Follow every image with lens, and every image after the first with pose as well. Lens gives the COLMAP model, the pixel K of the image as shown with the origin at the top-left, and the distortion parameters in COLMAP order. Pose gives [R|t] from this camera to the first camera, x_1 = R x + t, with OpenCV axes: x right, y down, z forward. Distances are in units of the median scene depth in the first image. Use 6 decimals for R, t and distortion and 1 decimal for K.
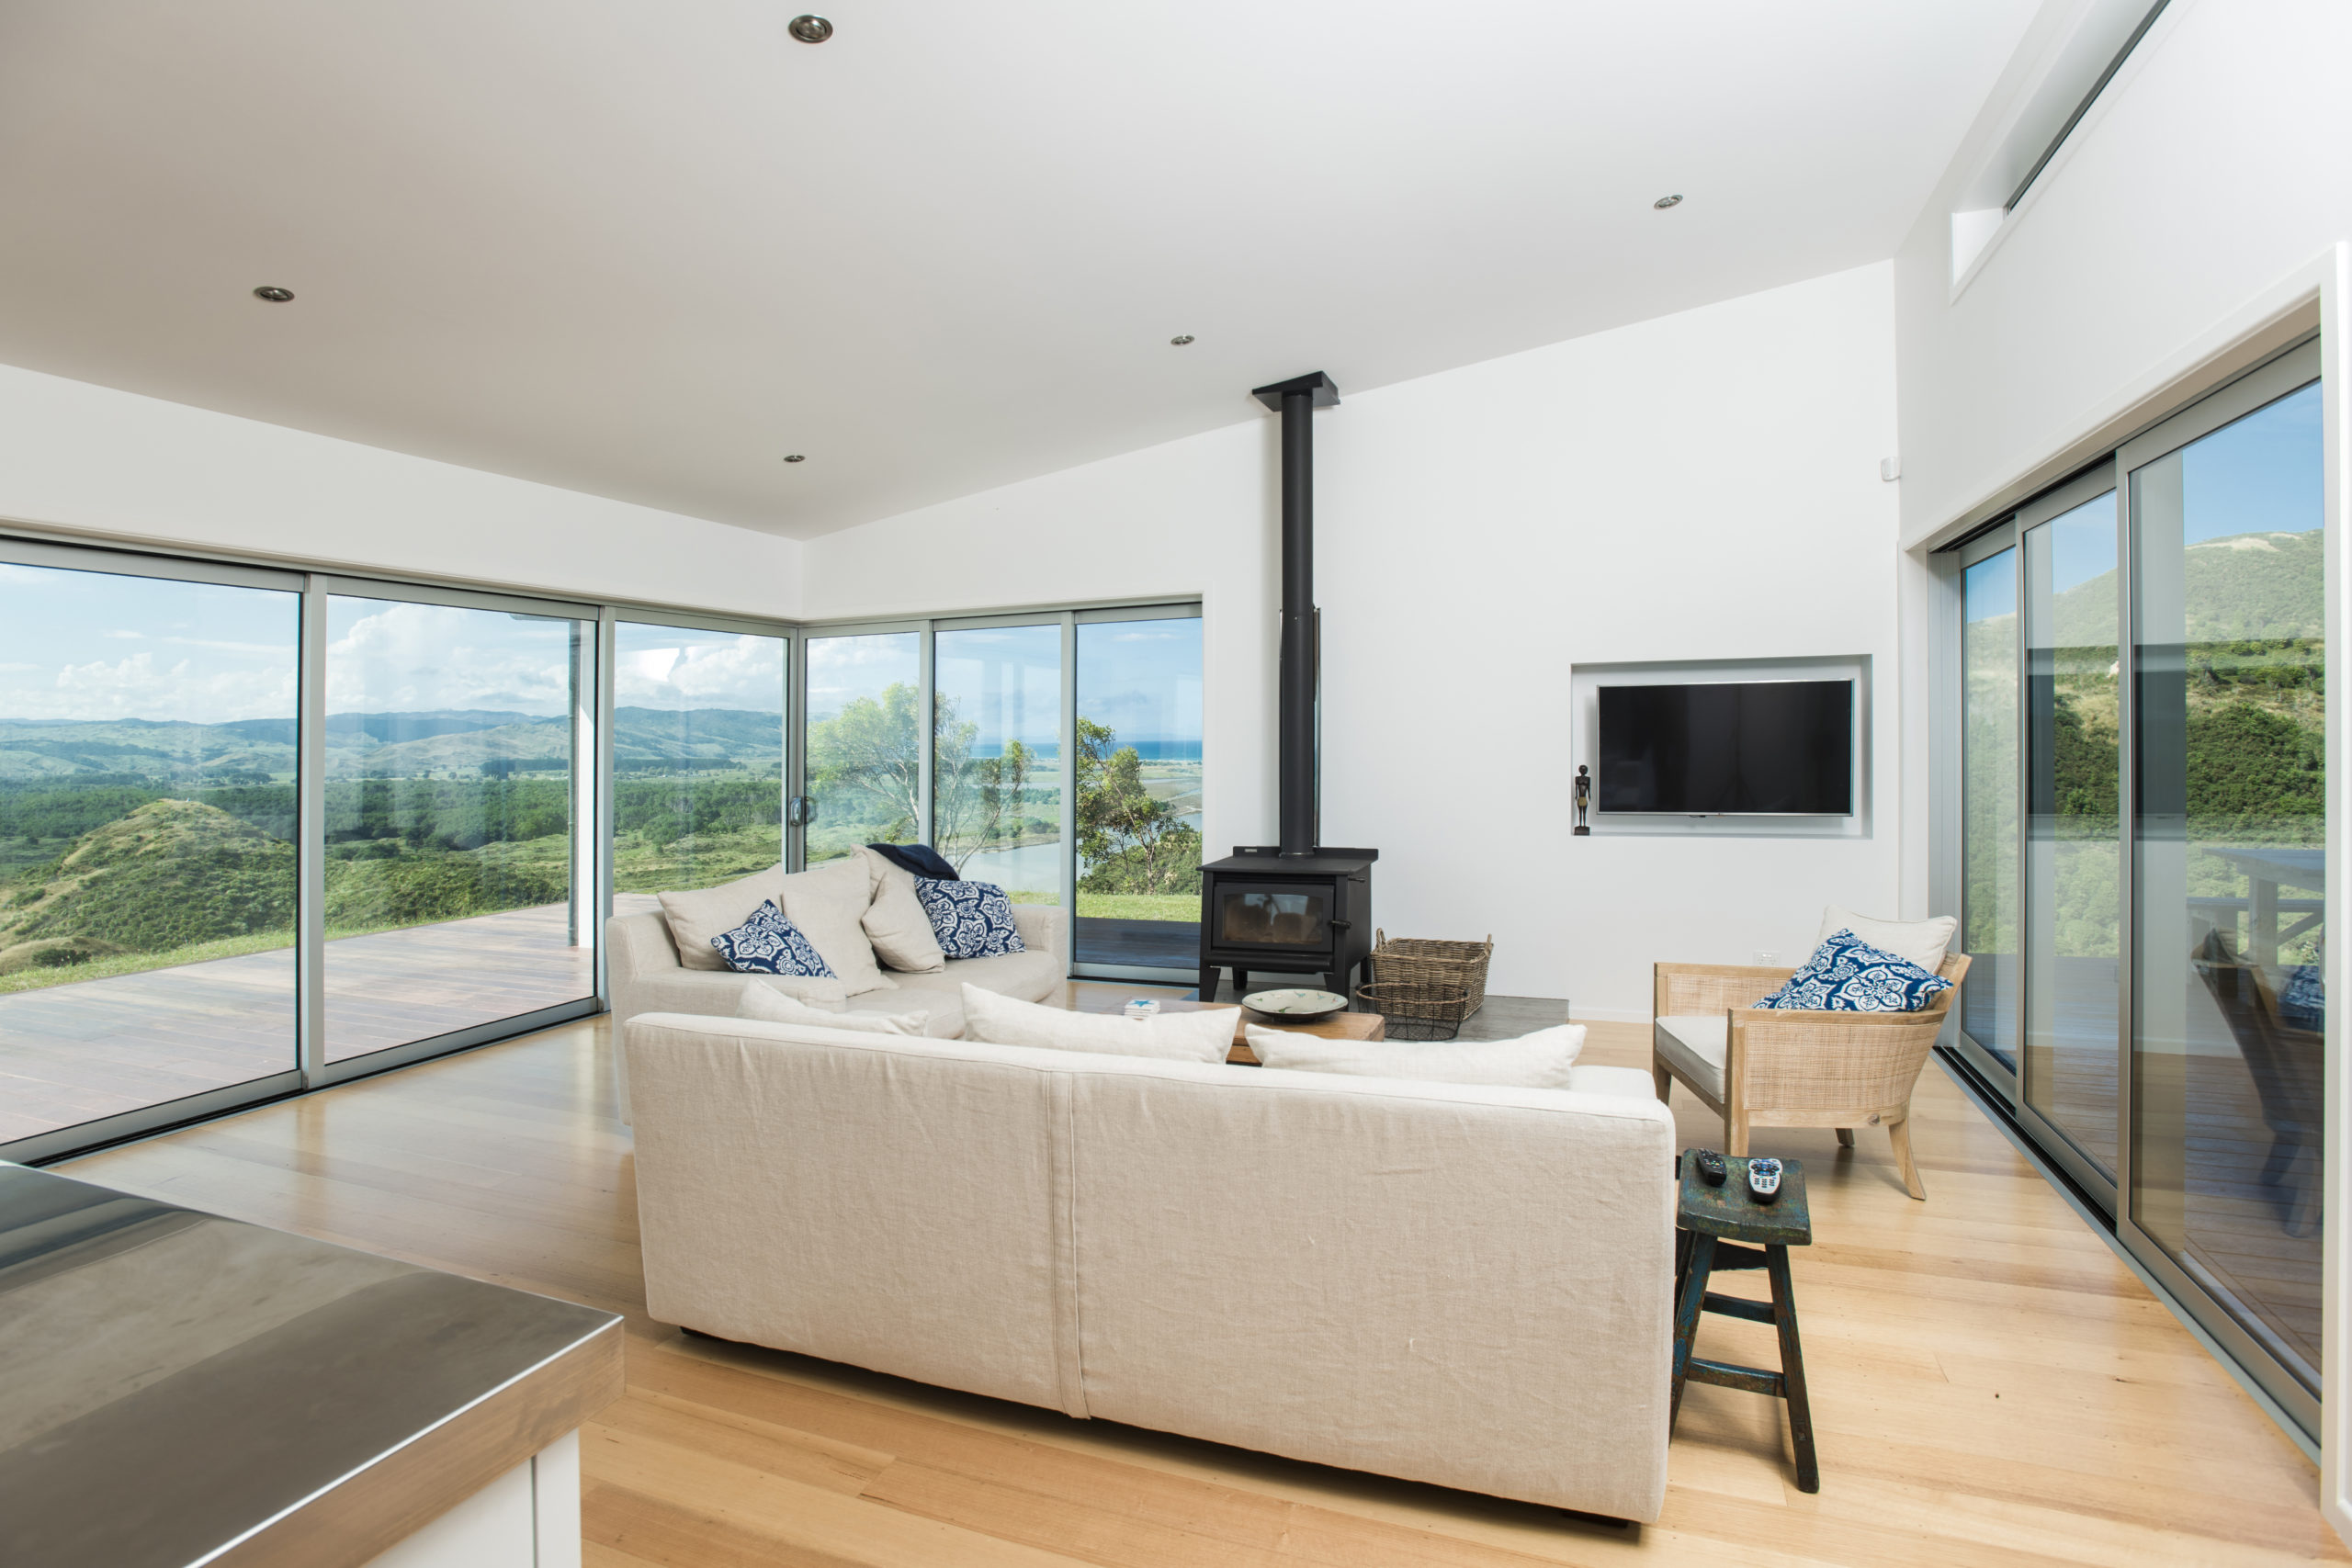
lens RADIAL K [[1153.1, 0, 1110.0], [0, 1153.1, 786.5], [0, 0, 1]] dist [-0.034533, -0.000187]
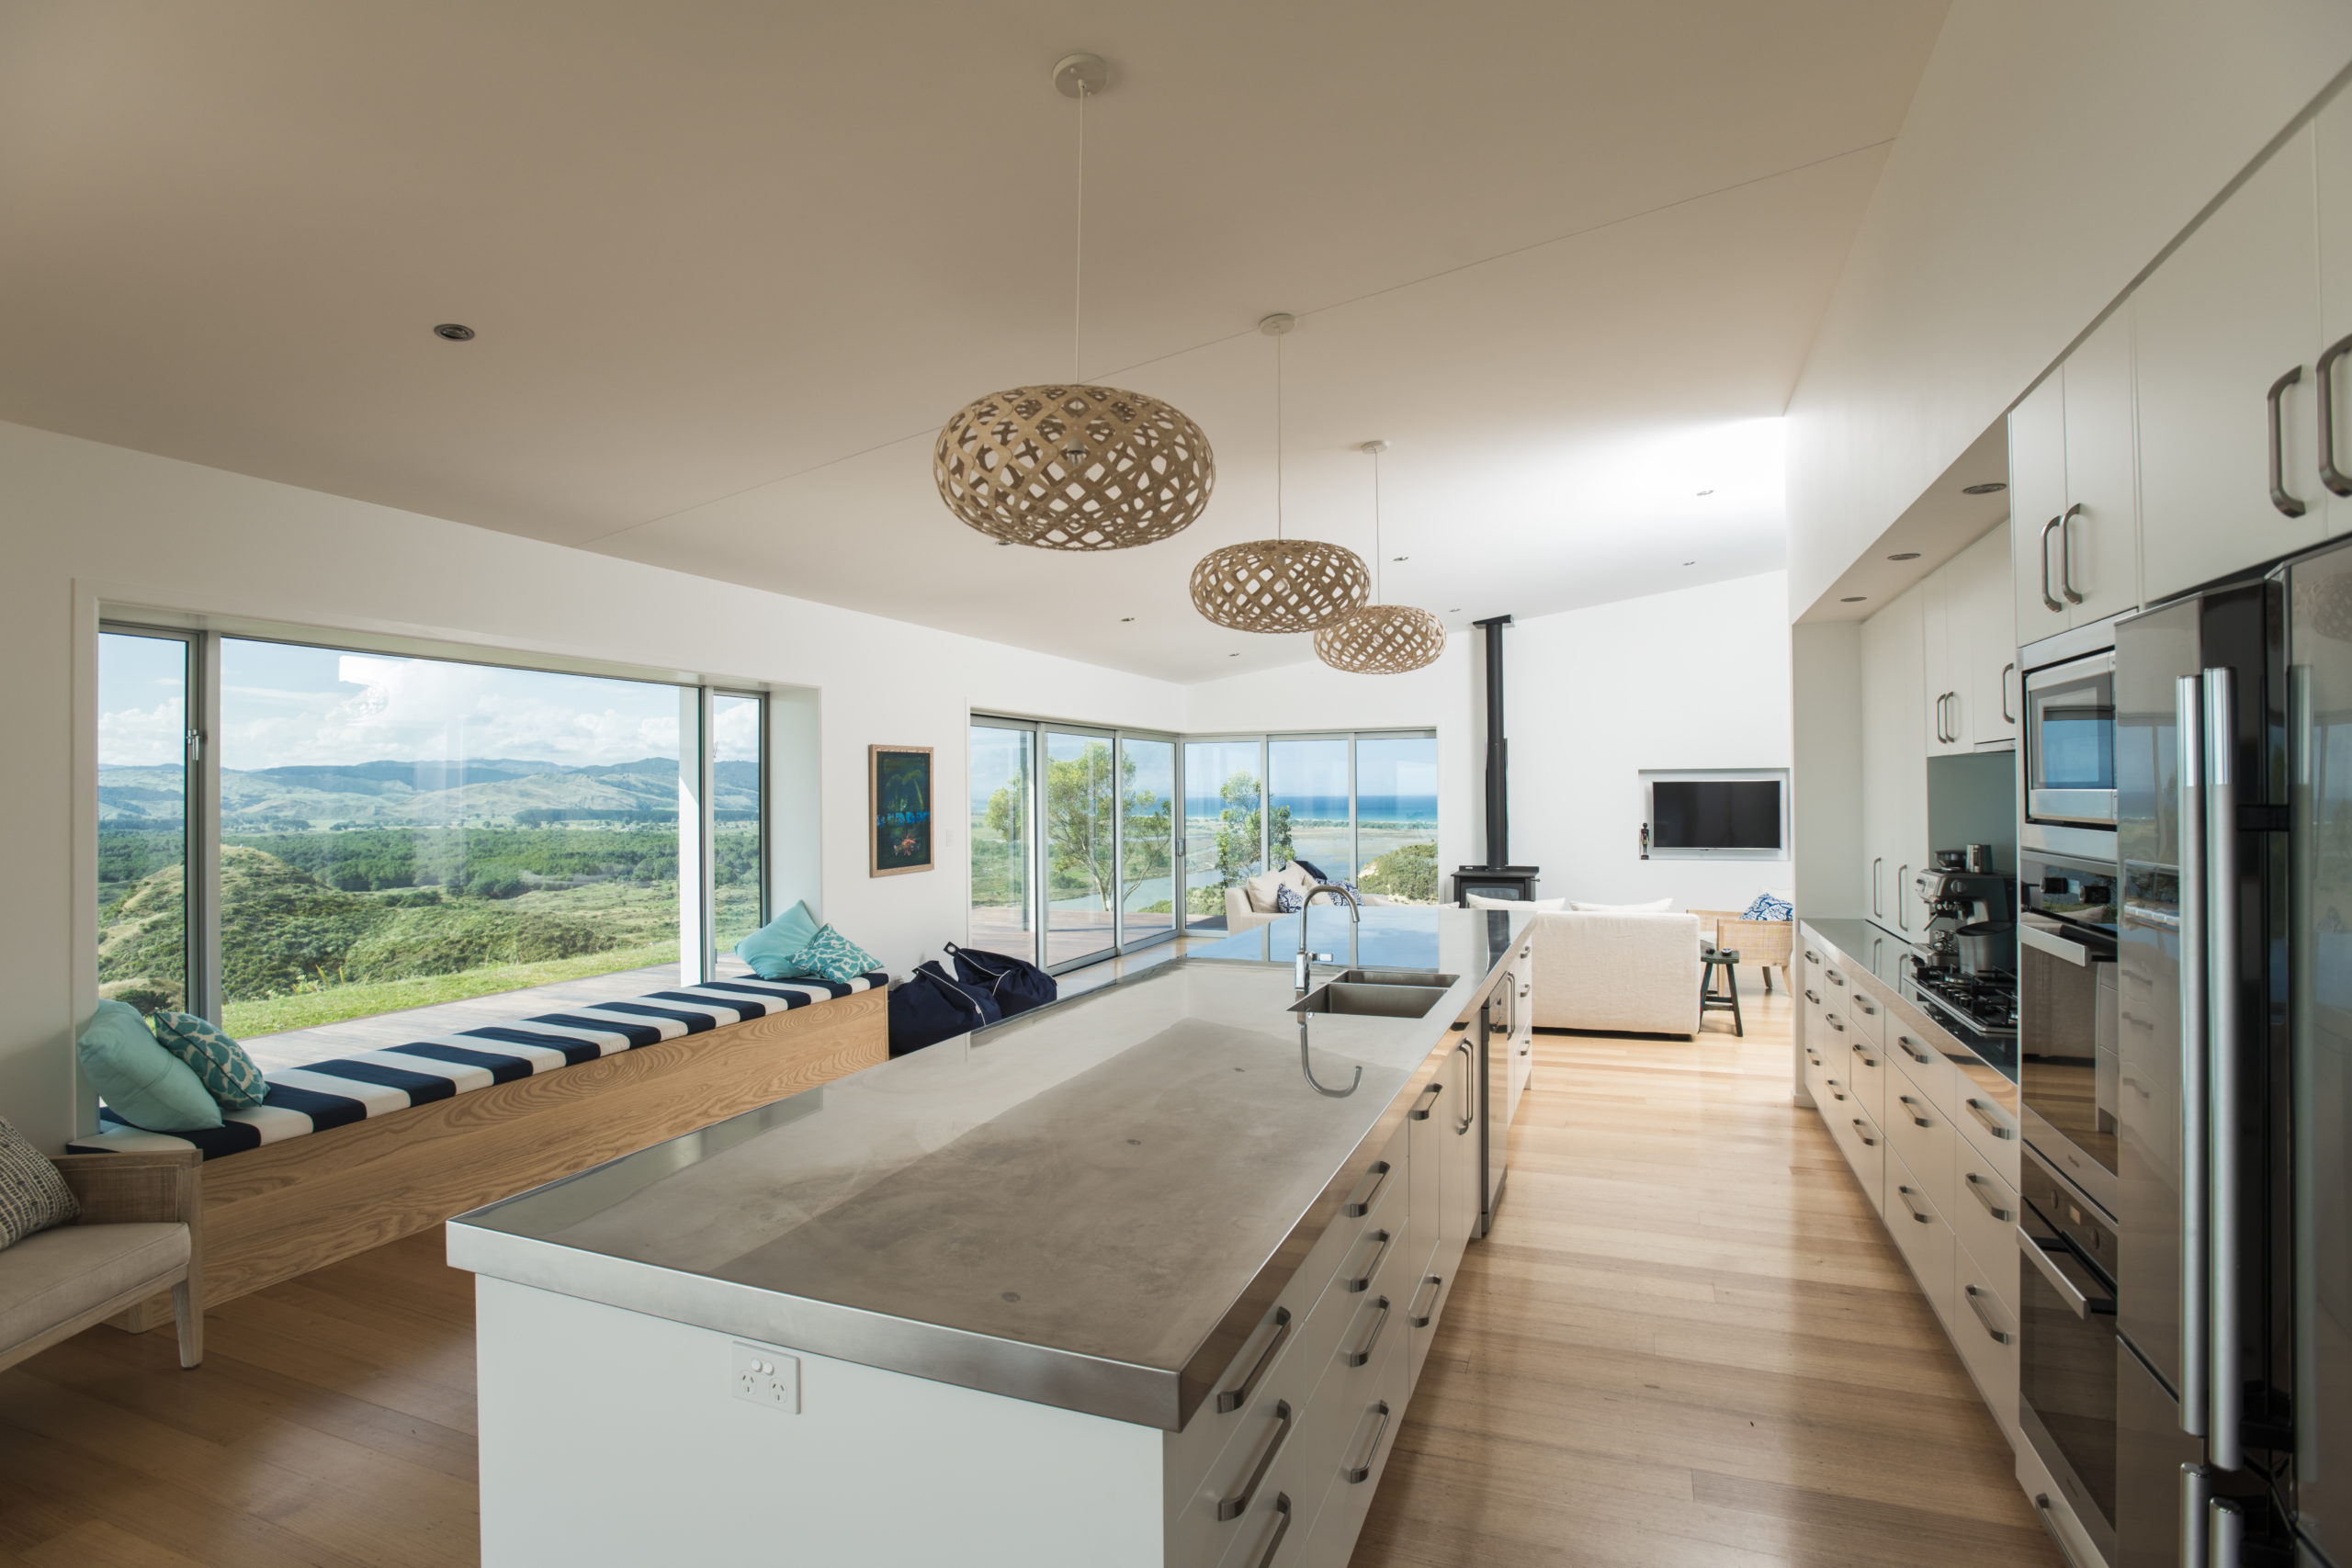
lens RADIAL K [[1157.6, 0, 1176.0], [0, 1157.6, 784.0], [0, 0, 1]] dist [-0.037582, 0.000377]
pose [[0.999000, 0.009849, 0.043609, -0.027924], [-0.007648, 0.998701, -0.050370, 0.001187], [-0.044048, 0.049986, 0.997778, -0.054368]]
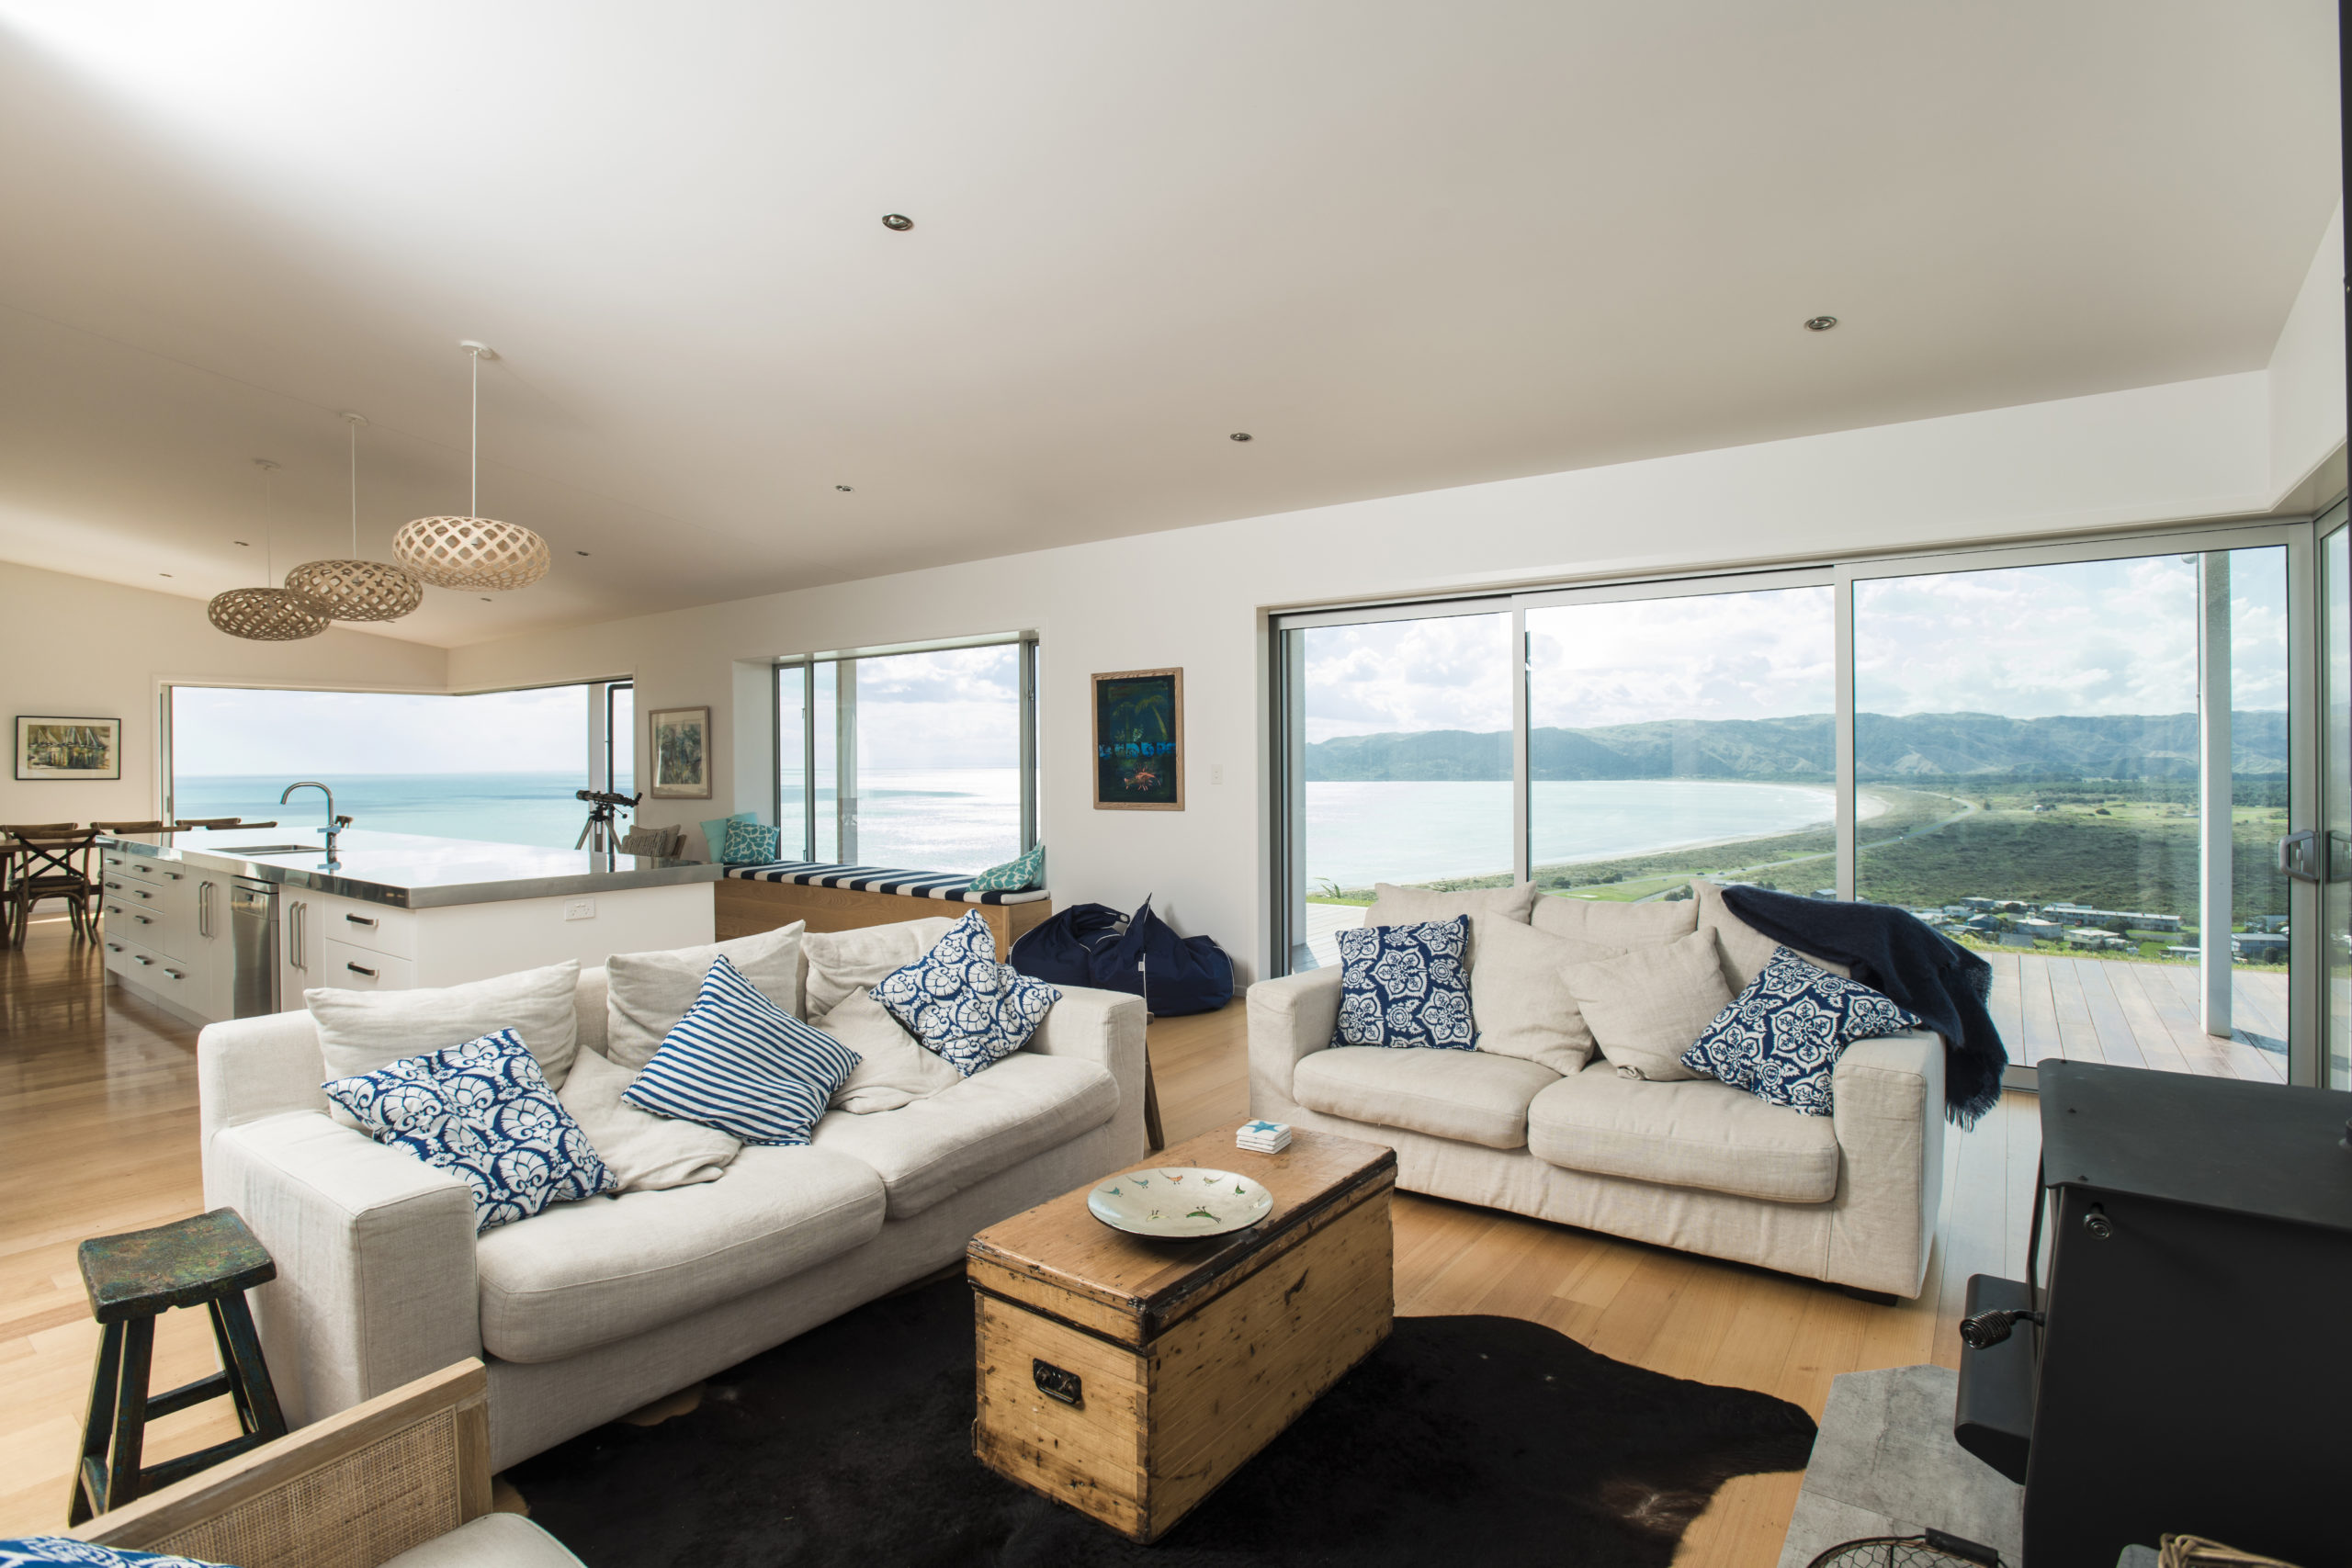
lens RADIAL K [[1157.6, 0, 1176.0], [0, 1157.6, 784.0], [0, 0, 1]] dist [-0.037582, 0.000377]
pose [[-0.222259, 0.027609, -0.974597, 0.145027], [-0.036354, 0.998669, 0.036582, -0.005359], [0.974310, 0.043561, -0.220960, 0.253991]]
